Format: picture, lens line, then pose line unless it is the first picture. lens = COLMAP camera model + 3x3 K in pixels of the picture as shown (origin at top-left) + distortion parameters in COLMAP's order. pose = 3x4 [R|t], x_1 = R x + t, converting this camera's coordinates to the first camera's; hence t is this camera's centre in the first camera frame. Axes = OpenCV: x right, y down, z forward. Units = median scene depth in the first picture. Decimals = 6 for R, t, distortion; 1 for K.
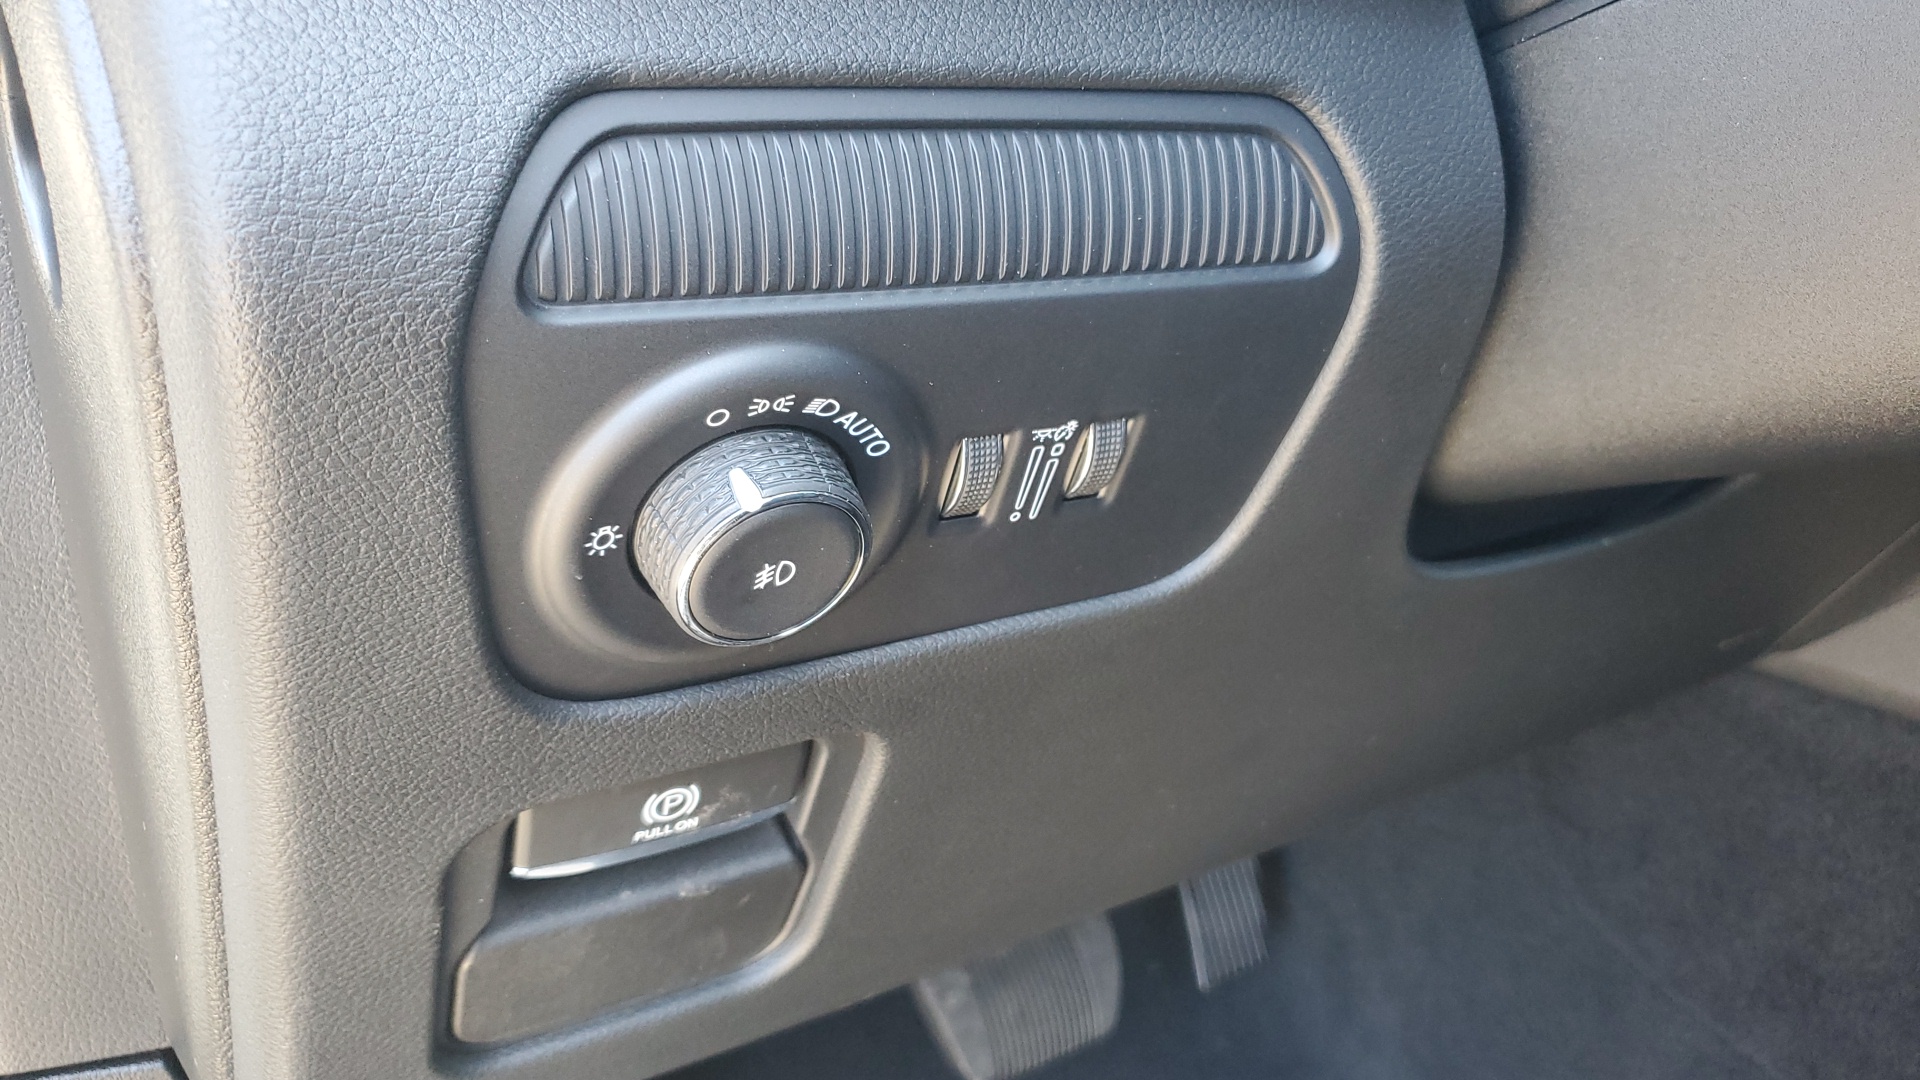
lens RADIAL K [[1634.4, 0, 972.2], [0, 1634.4, 555.7], [0, 0, 1]] dist [0.003184, -0.006153]
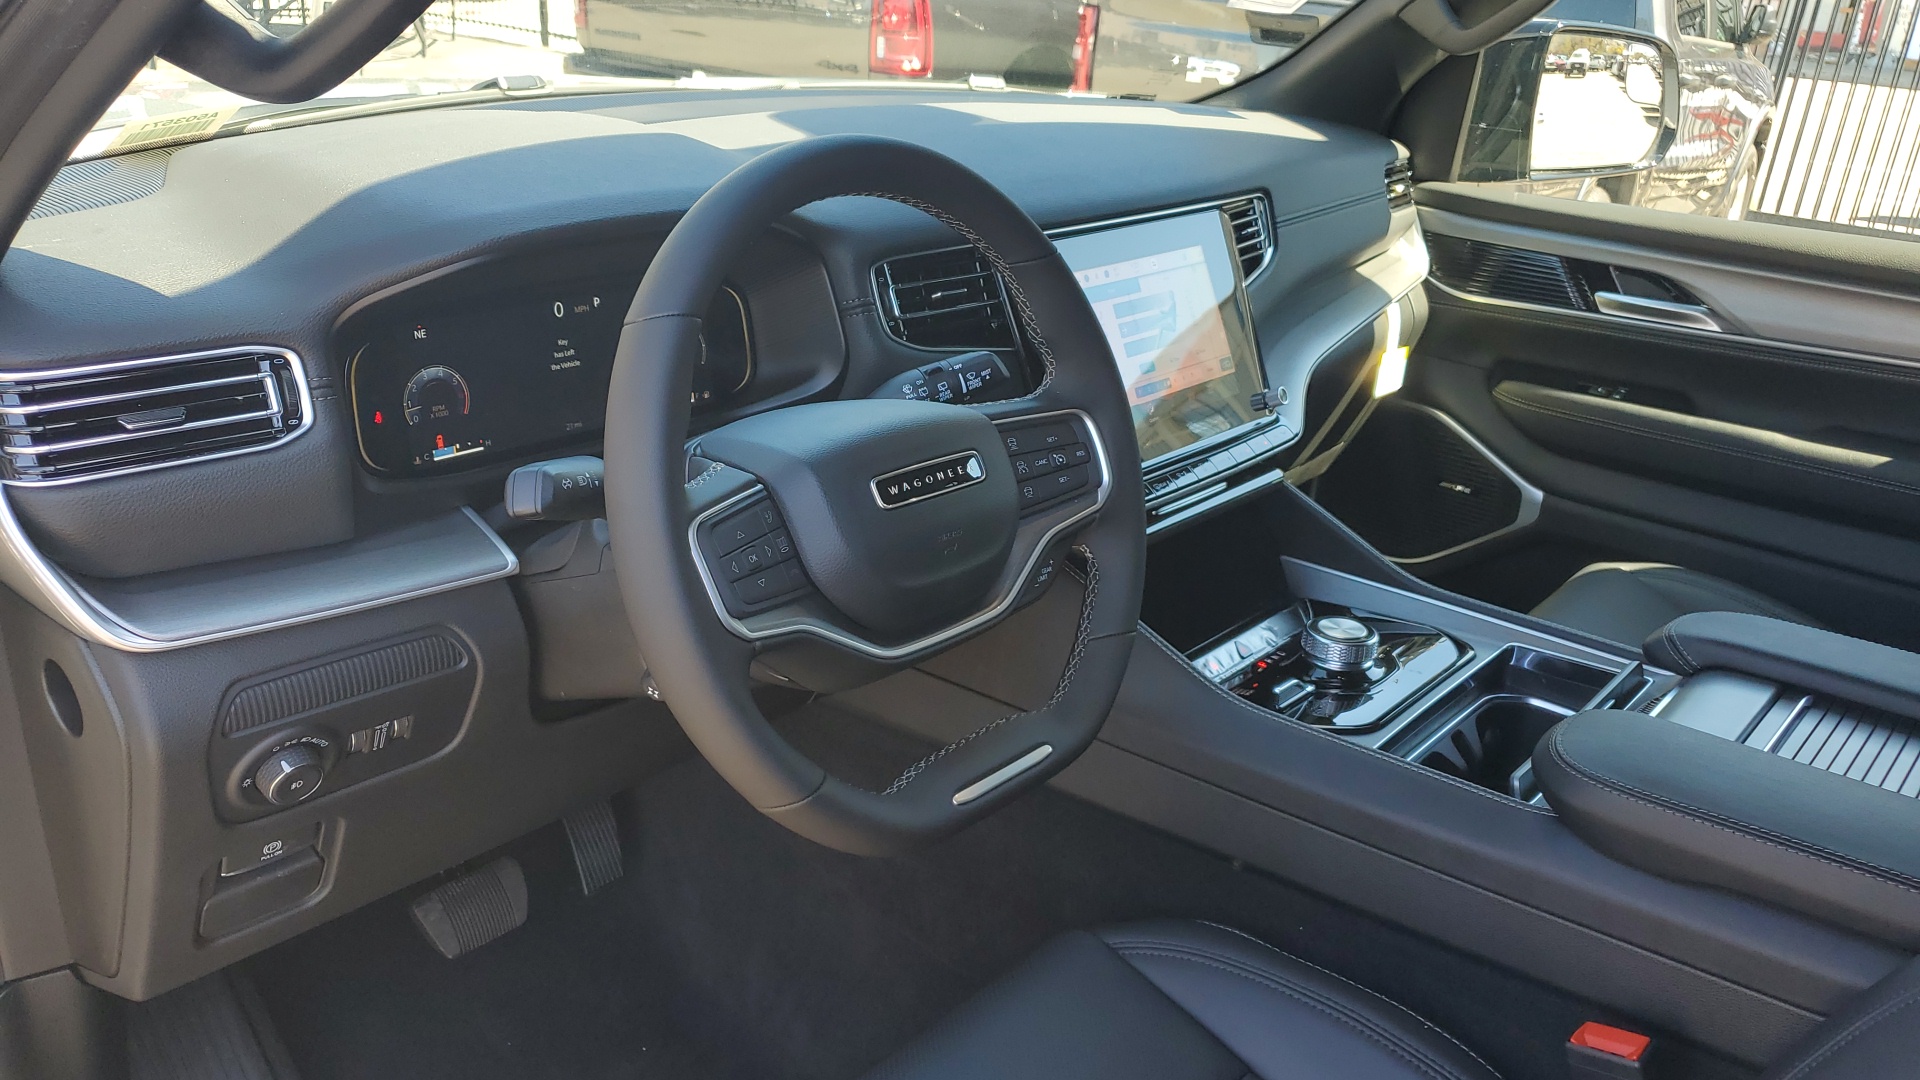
lens RADIAL K [[1634.4, 0, 972.2], [0, 1634.4, 555.7], [0, 0, 1]] dist [0.003184, -0.006153]
pose [[0.966929, -0.087481, 0.239574, 0.443400], [0.079107, 0.995878, 0.044368, -0.471917], [-0.242468, -0.023949, 0.969864, -2.534522]]
